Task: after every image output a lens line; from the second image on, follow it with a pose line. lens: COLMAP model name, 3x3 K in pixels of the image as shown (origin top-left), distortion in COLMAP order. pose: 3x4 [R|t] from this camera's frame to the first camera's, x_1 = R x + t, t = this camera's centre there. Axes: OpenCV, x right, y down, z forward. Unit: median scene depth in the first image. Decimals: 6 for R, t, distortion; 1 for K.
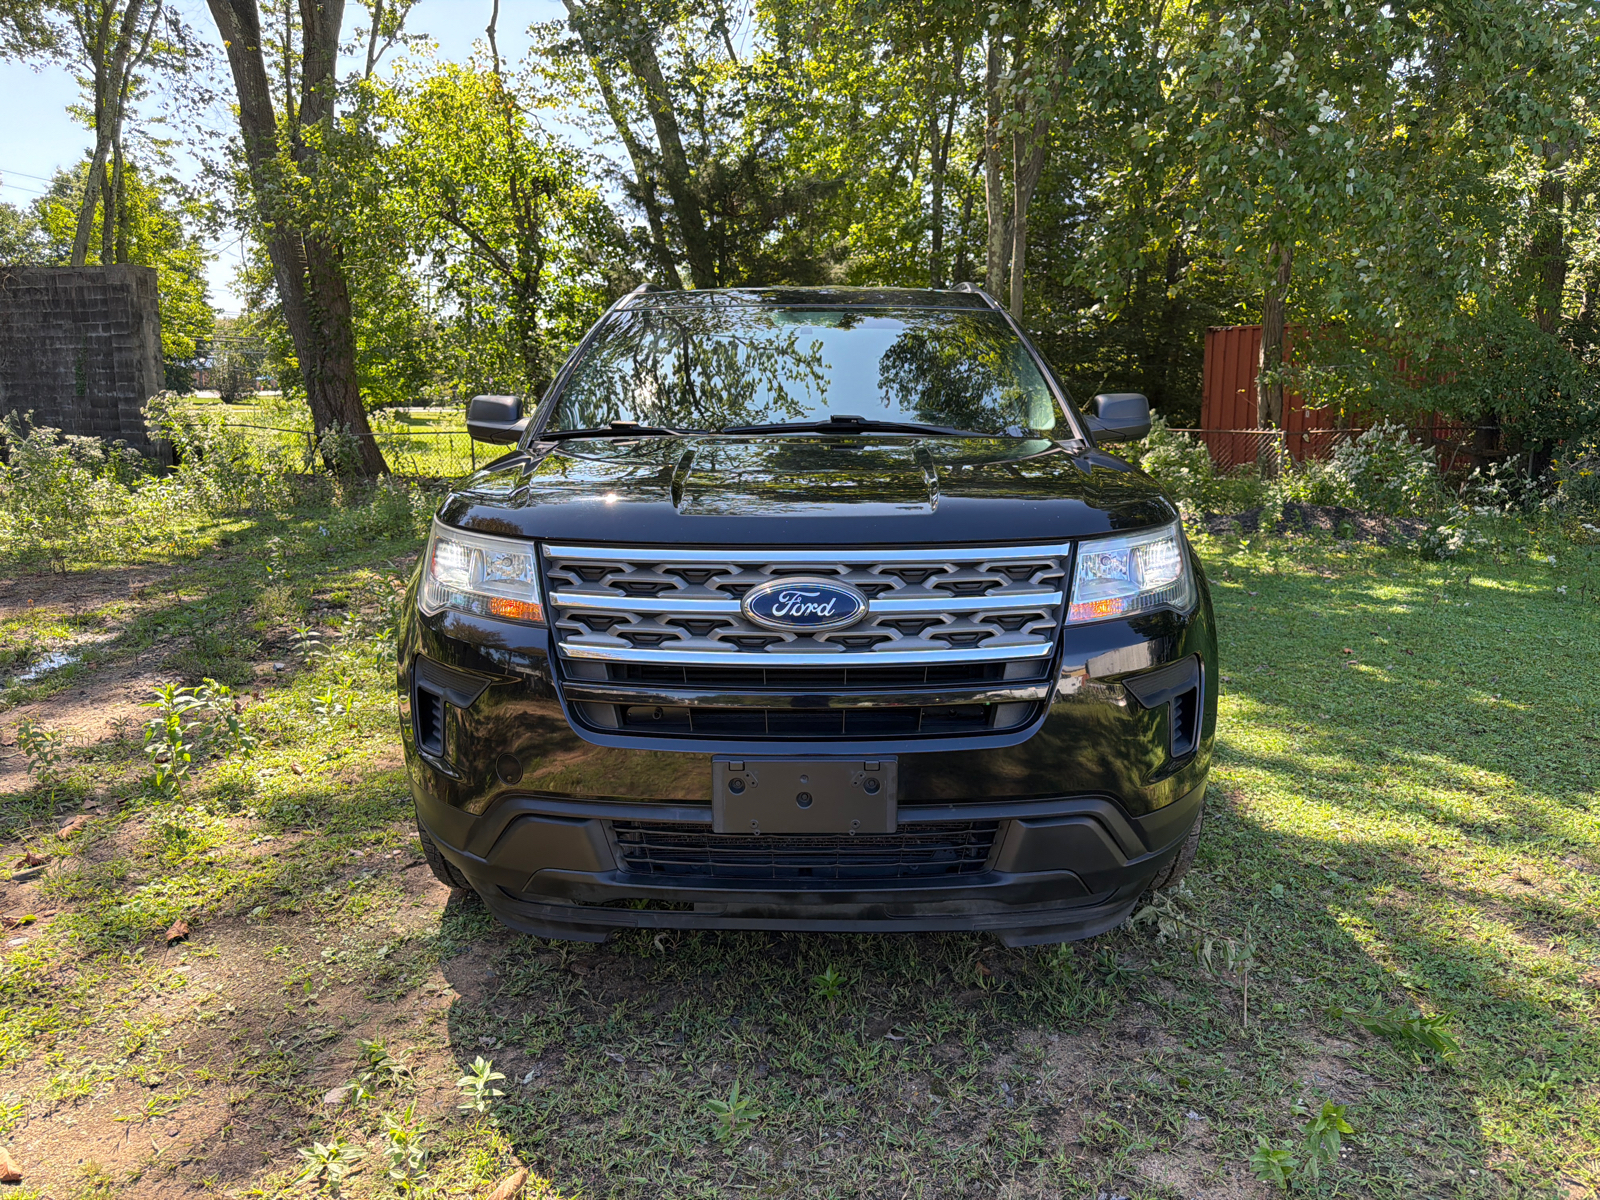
lens RADIAL K [[1101.8, 0, 801.8], [0, 1101.8, 594.4], [0, 0, 1]] dist [0.034282, -0.042739]
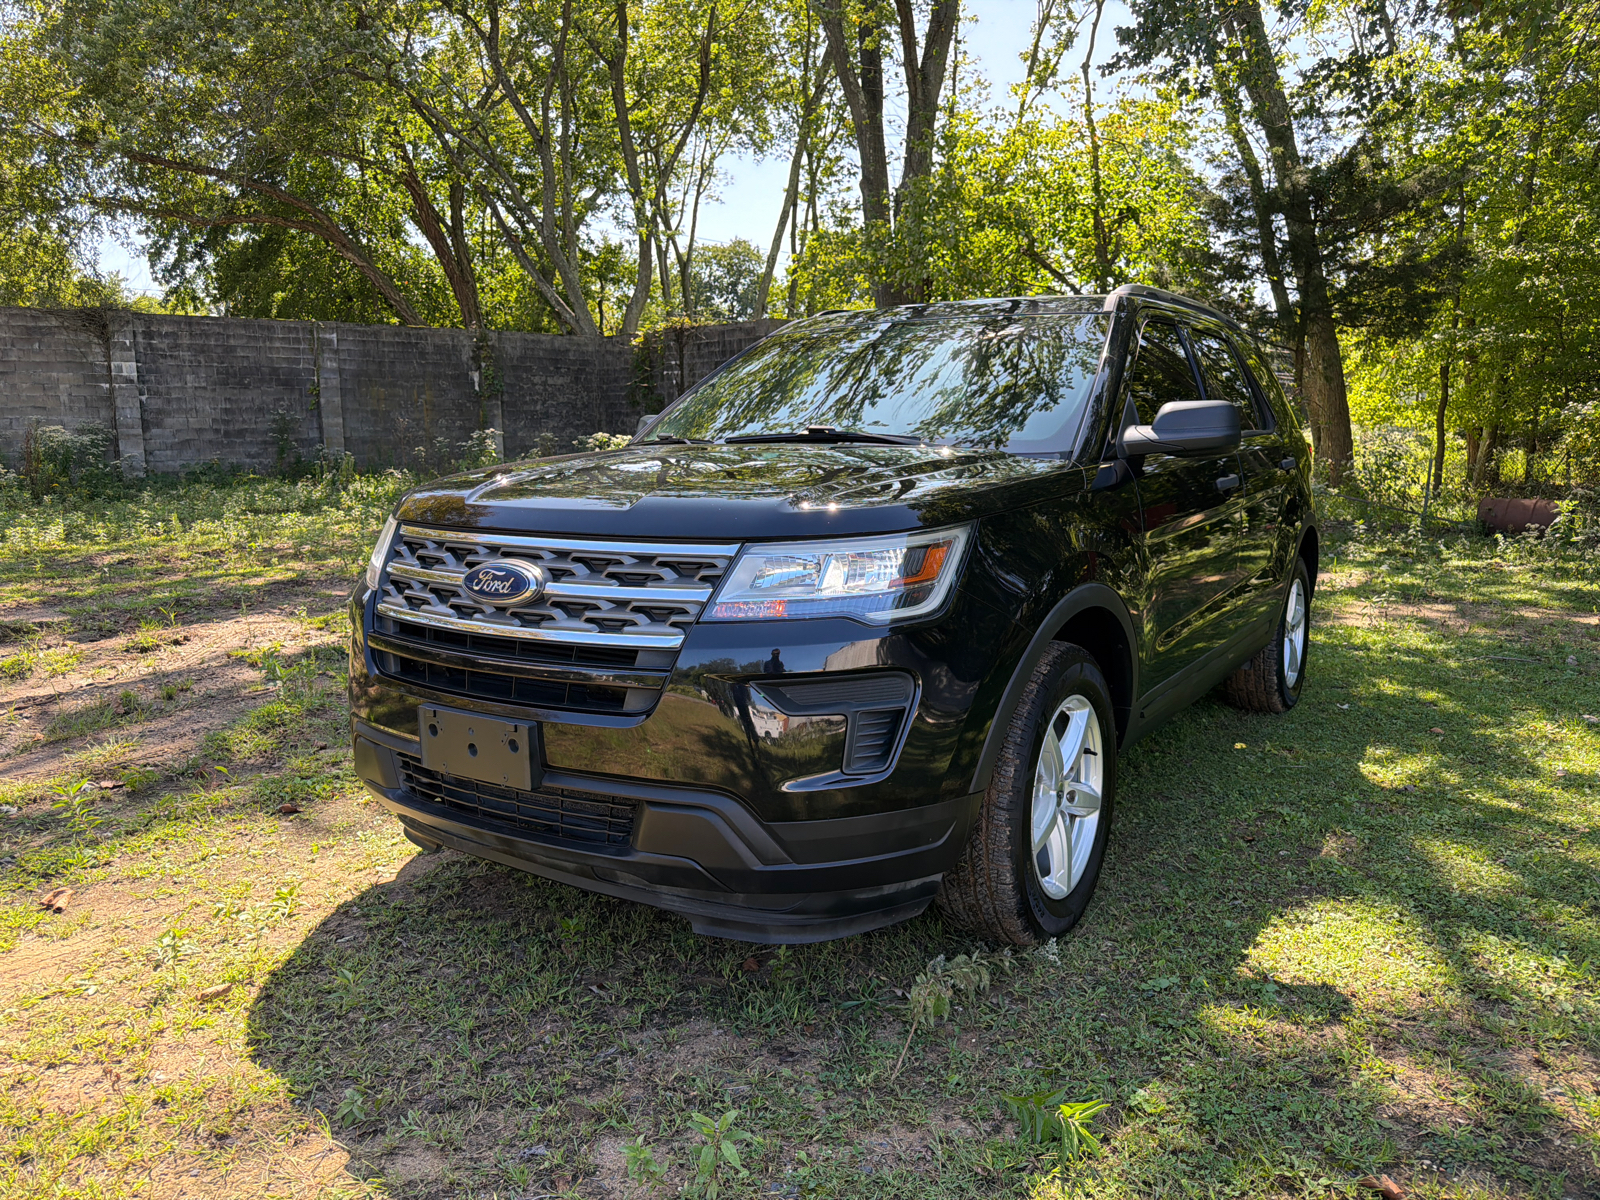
lens RADIAL K [[1101.8, 0, 799.0], [0, 1101.8, 592.3], [0, 0, 1]] dist [0.034282, -0.042739]
pose [[0.853336, 0.070730, -0.516542, 0.839947], [-0.084665, 0.996404, -0.003431, -0.002629], [0.514441, 0.046661, 0.856255, 0.163679]]
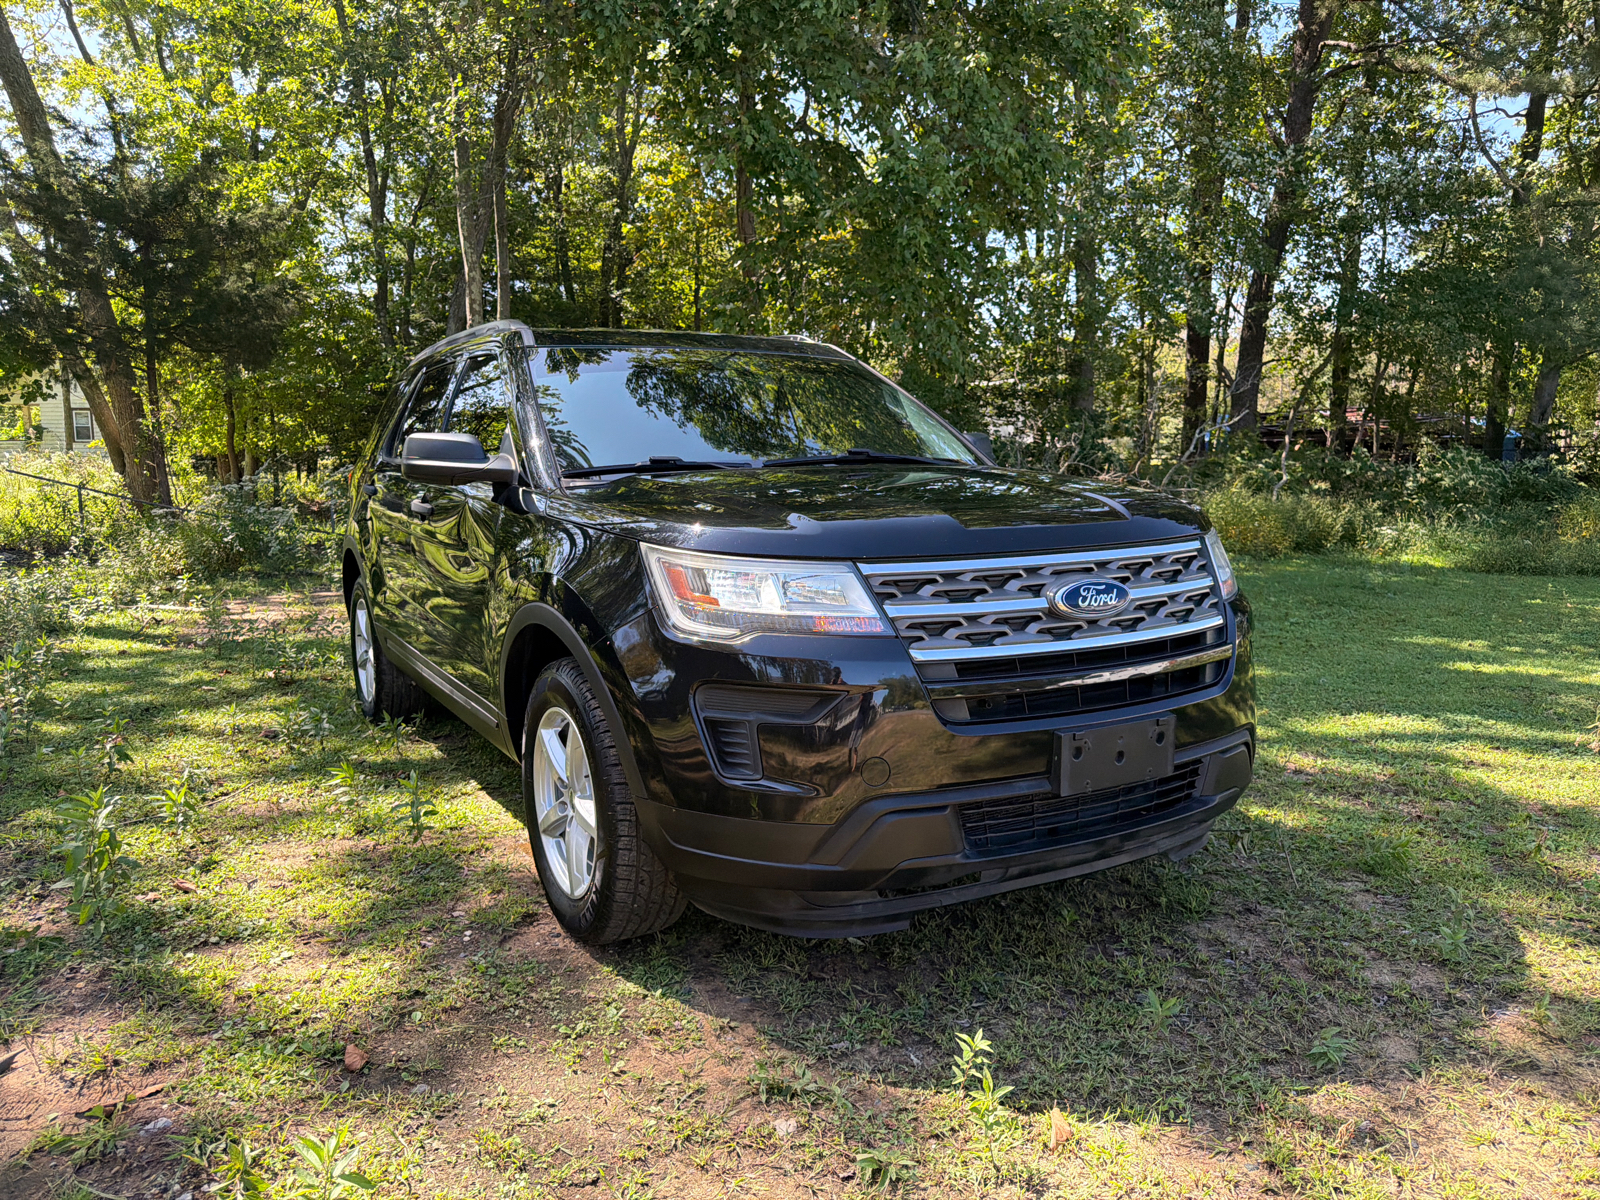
lens RADIAL K [[1101.8, 0, 797.2], [0, 1101.8, 605.7], [0, 0, 1]] dist [0.034282, -0.042739]
pose [[0.866455, -0.075143, 0.493569, -0.845245], [0.092862, 0.995613, -0.011442, 0.002722], [-0.490544, 0.055747, 0.869631, 0.104022]]
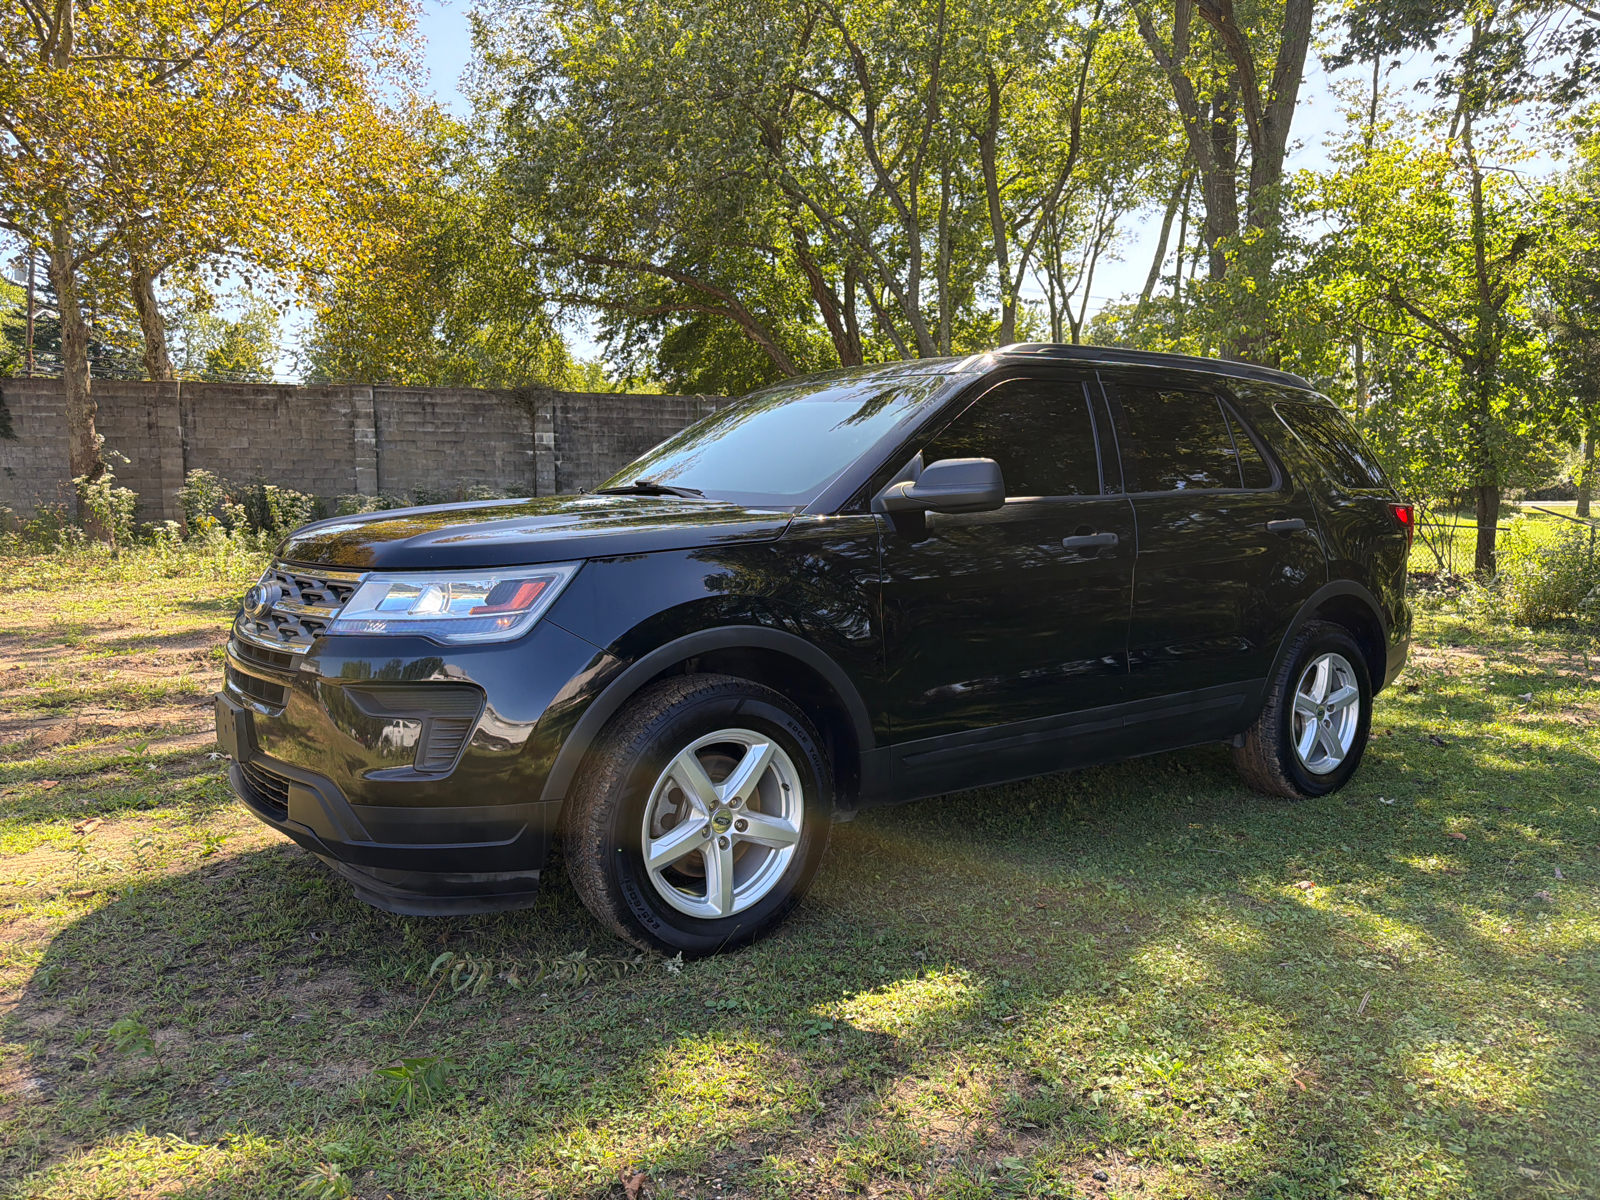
lens RADIAL K [[1101.8, 0, 811.9], [0, 1101.8, 603.5], [0, 0, 1]] dist [0.034282, -0.042739]
pose [[0.625807, 0.076297, -0.776238, 1.554009], [-0.134366, 0.990872, -0.010932, -0.066551], [0.768318, 0.111141, 0.630346, 0.616075]]
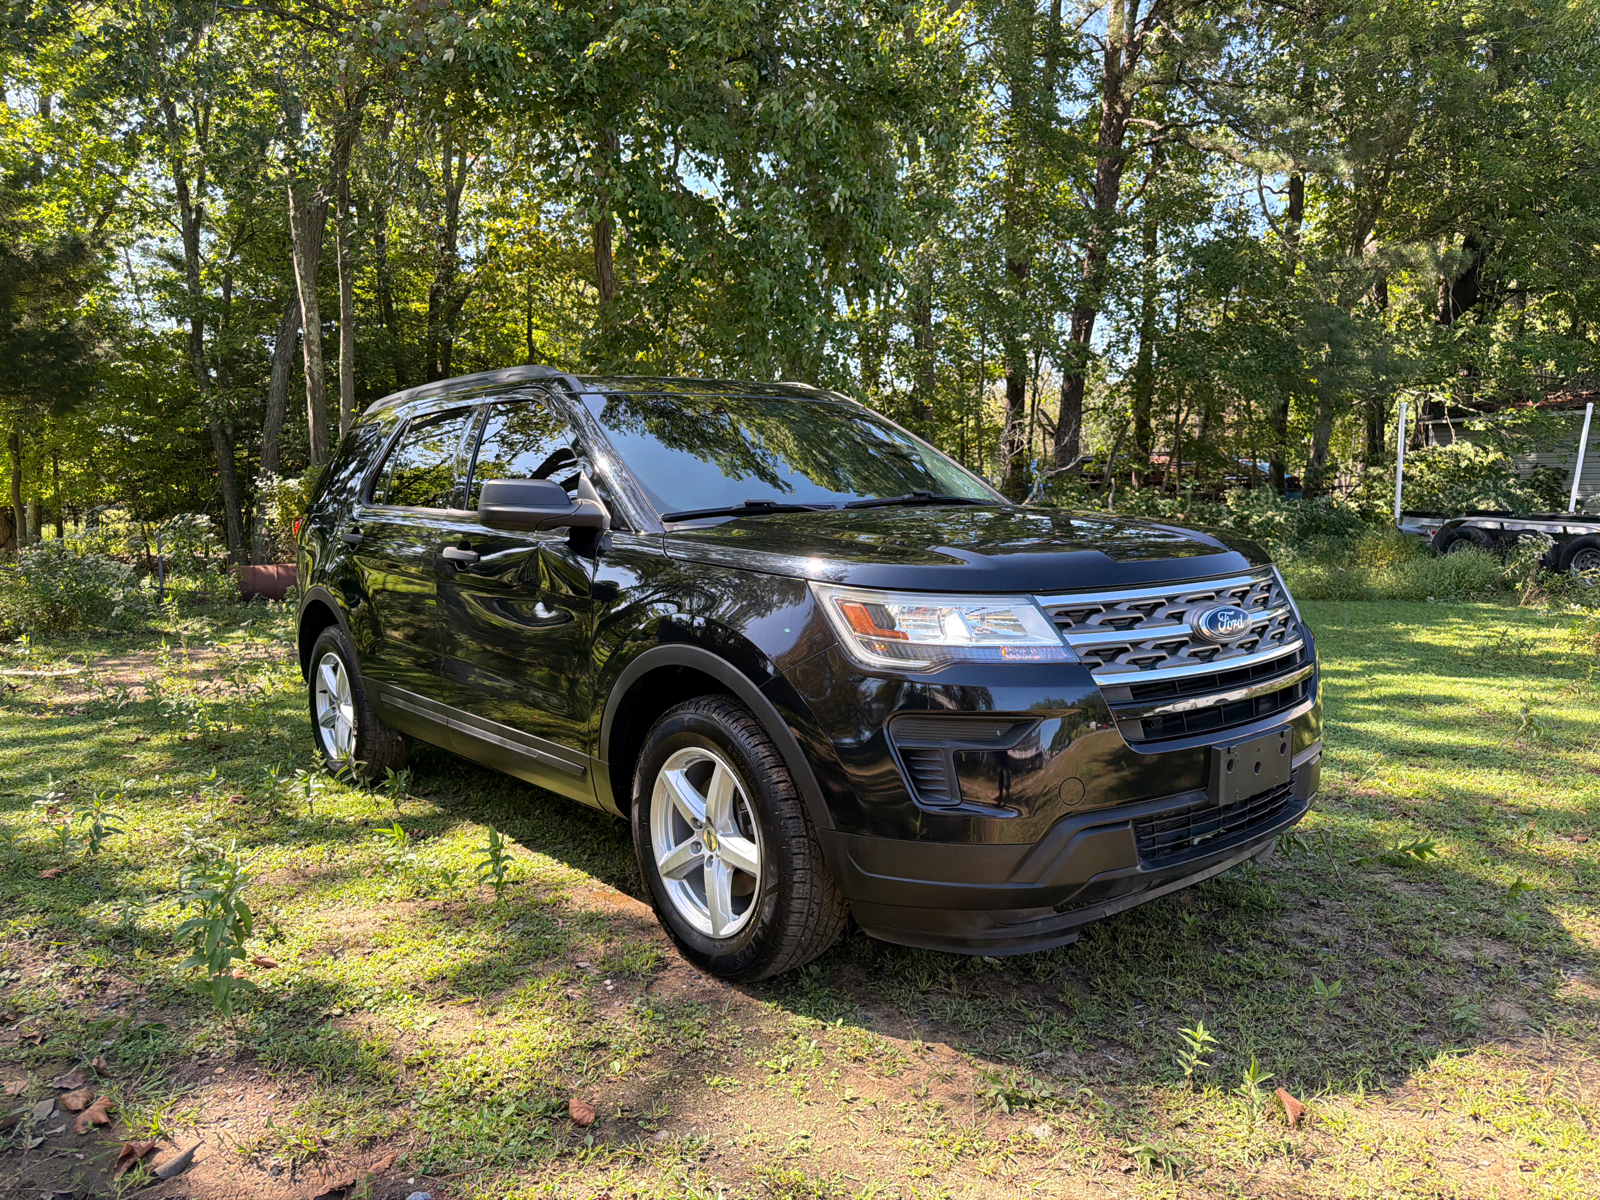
lens RADIAL K [[1101.8, 0, 799.9], [0, 1101.8, 611.1], [0, 0, 1]] dist [0.034282, -0.042739]
pose [[0.768536, -0.078851, 0.634929, -1.190268], [0.125257, 0.991716, -0.028455, -0.028690], [-0.627426, 0.101397, 0.772046, 0.281961]]
